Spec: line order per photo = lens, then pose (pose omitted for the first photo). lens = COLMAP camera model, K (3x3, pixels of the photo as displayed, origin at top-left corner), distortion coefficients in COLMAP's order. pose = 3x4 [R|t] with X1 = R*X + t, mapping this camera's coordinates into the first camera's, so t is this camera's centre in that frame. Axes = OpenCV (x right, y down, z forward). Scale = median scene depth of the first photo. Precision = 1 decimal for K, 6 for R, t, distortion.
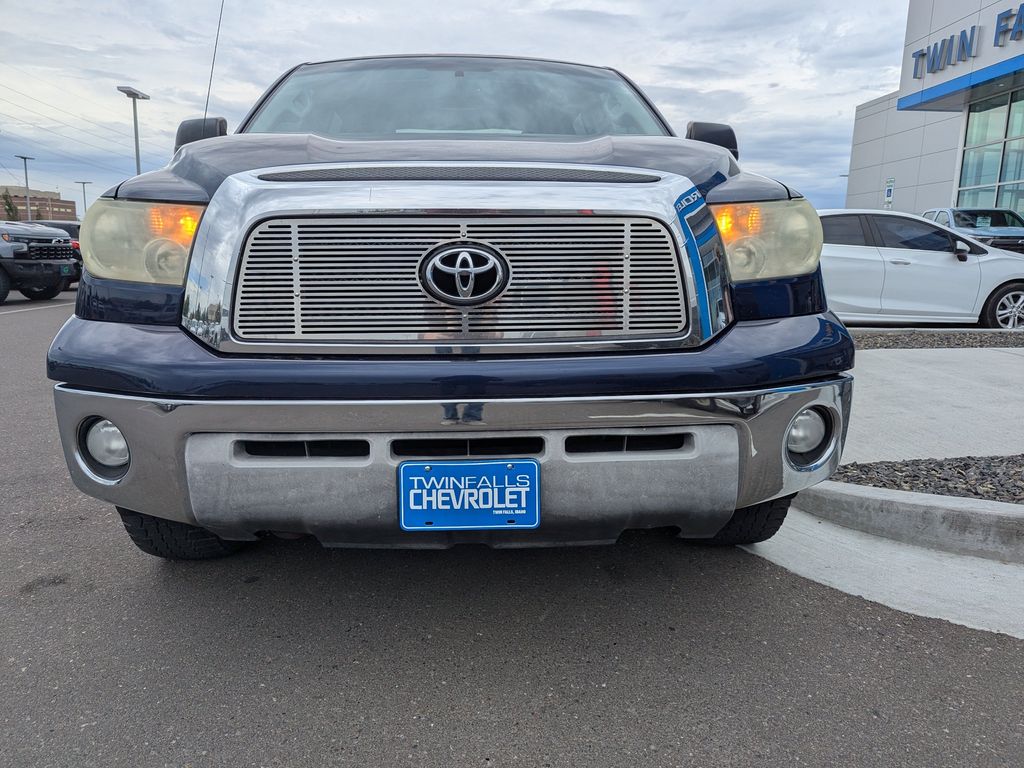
lens RADIAL K [[727.5, 0, 498.3], [0, 727.5, 379.3], [0, 0, 1]] dist [0.065942, -0.052340]
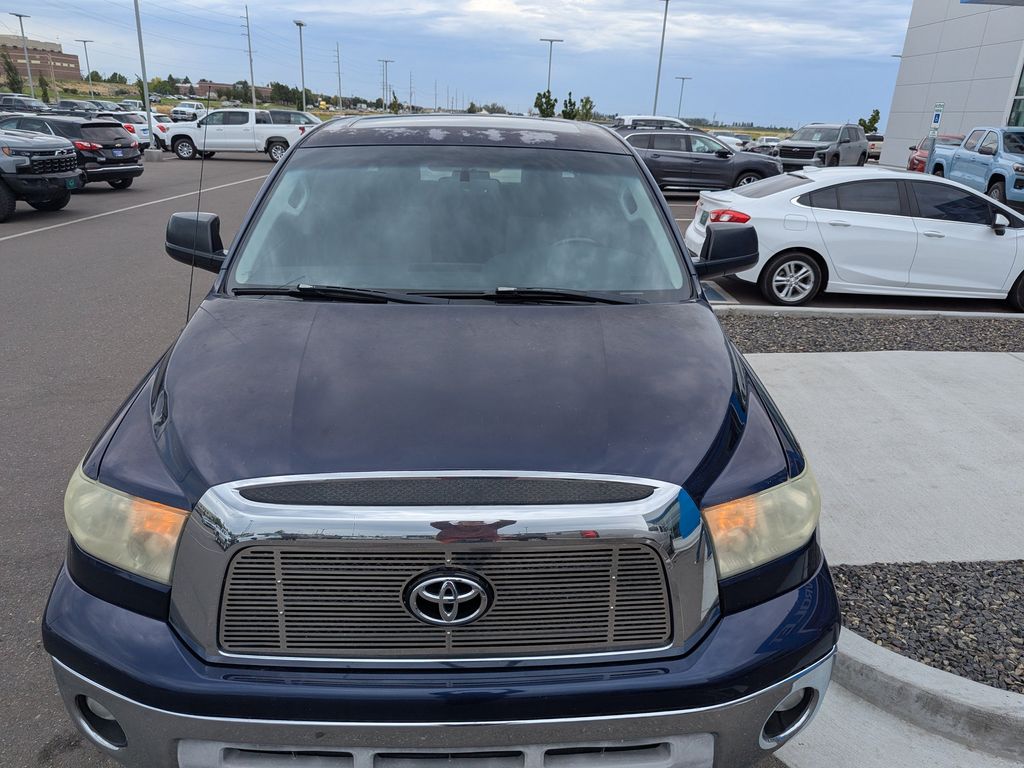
lens RADIAL K [[733.0, 0, 512.0], [0, 733.0, 384.0], [0, 0, 1]] dist [0.026978, -0.004580]
pose [[0.999559, 0.028872, -0.006936, 0.036121], [-0.027205, 0.984064, 0.175719, -0.573463], [0.011899, -0.175453, 0.984416, 0.063064]]
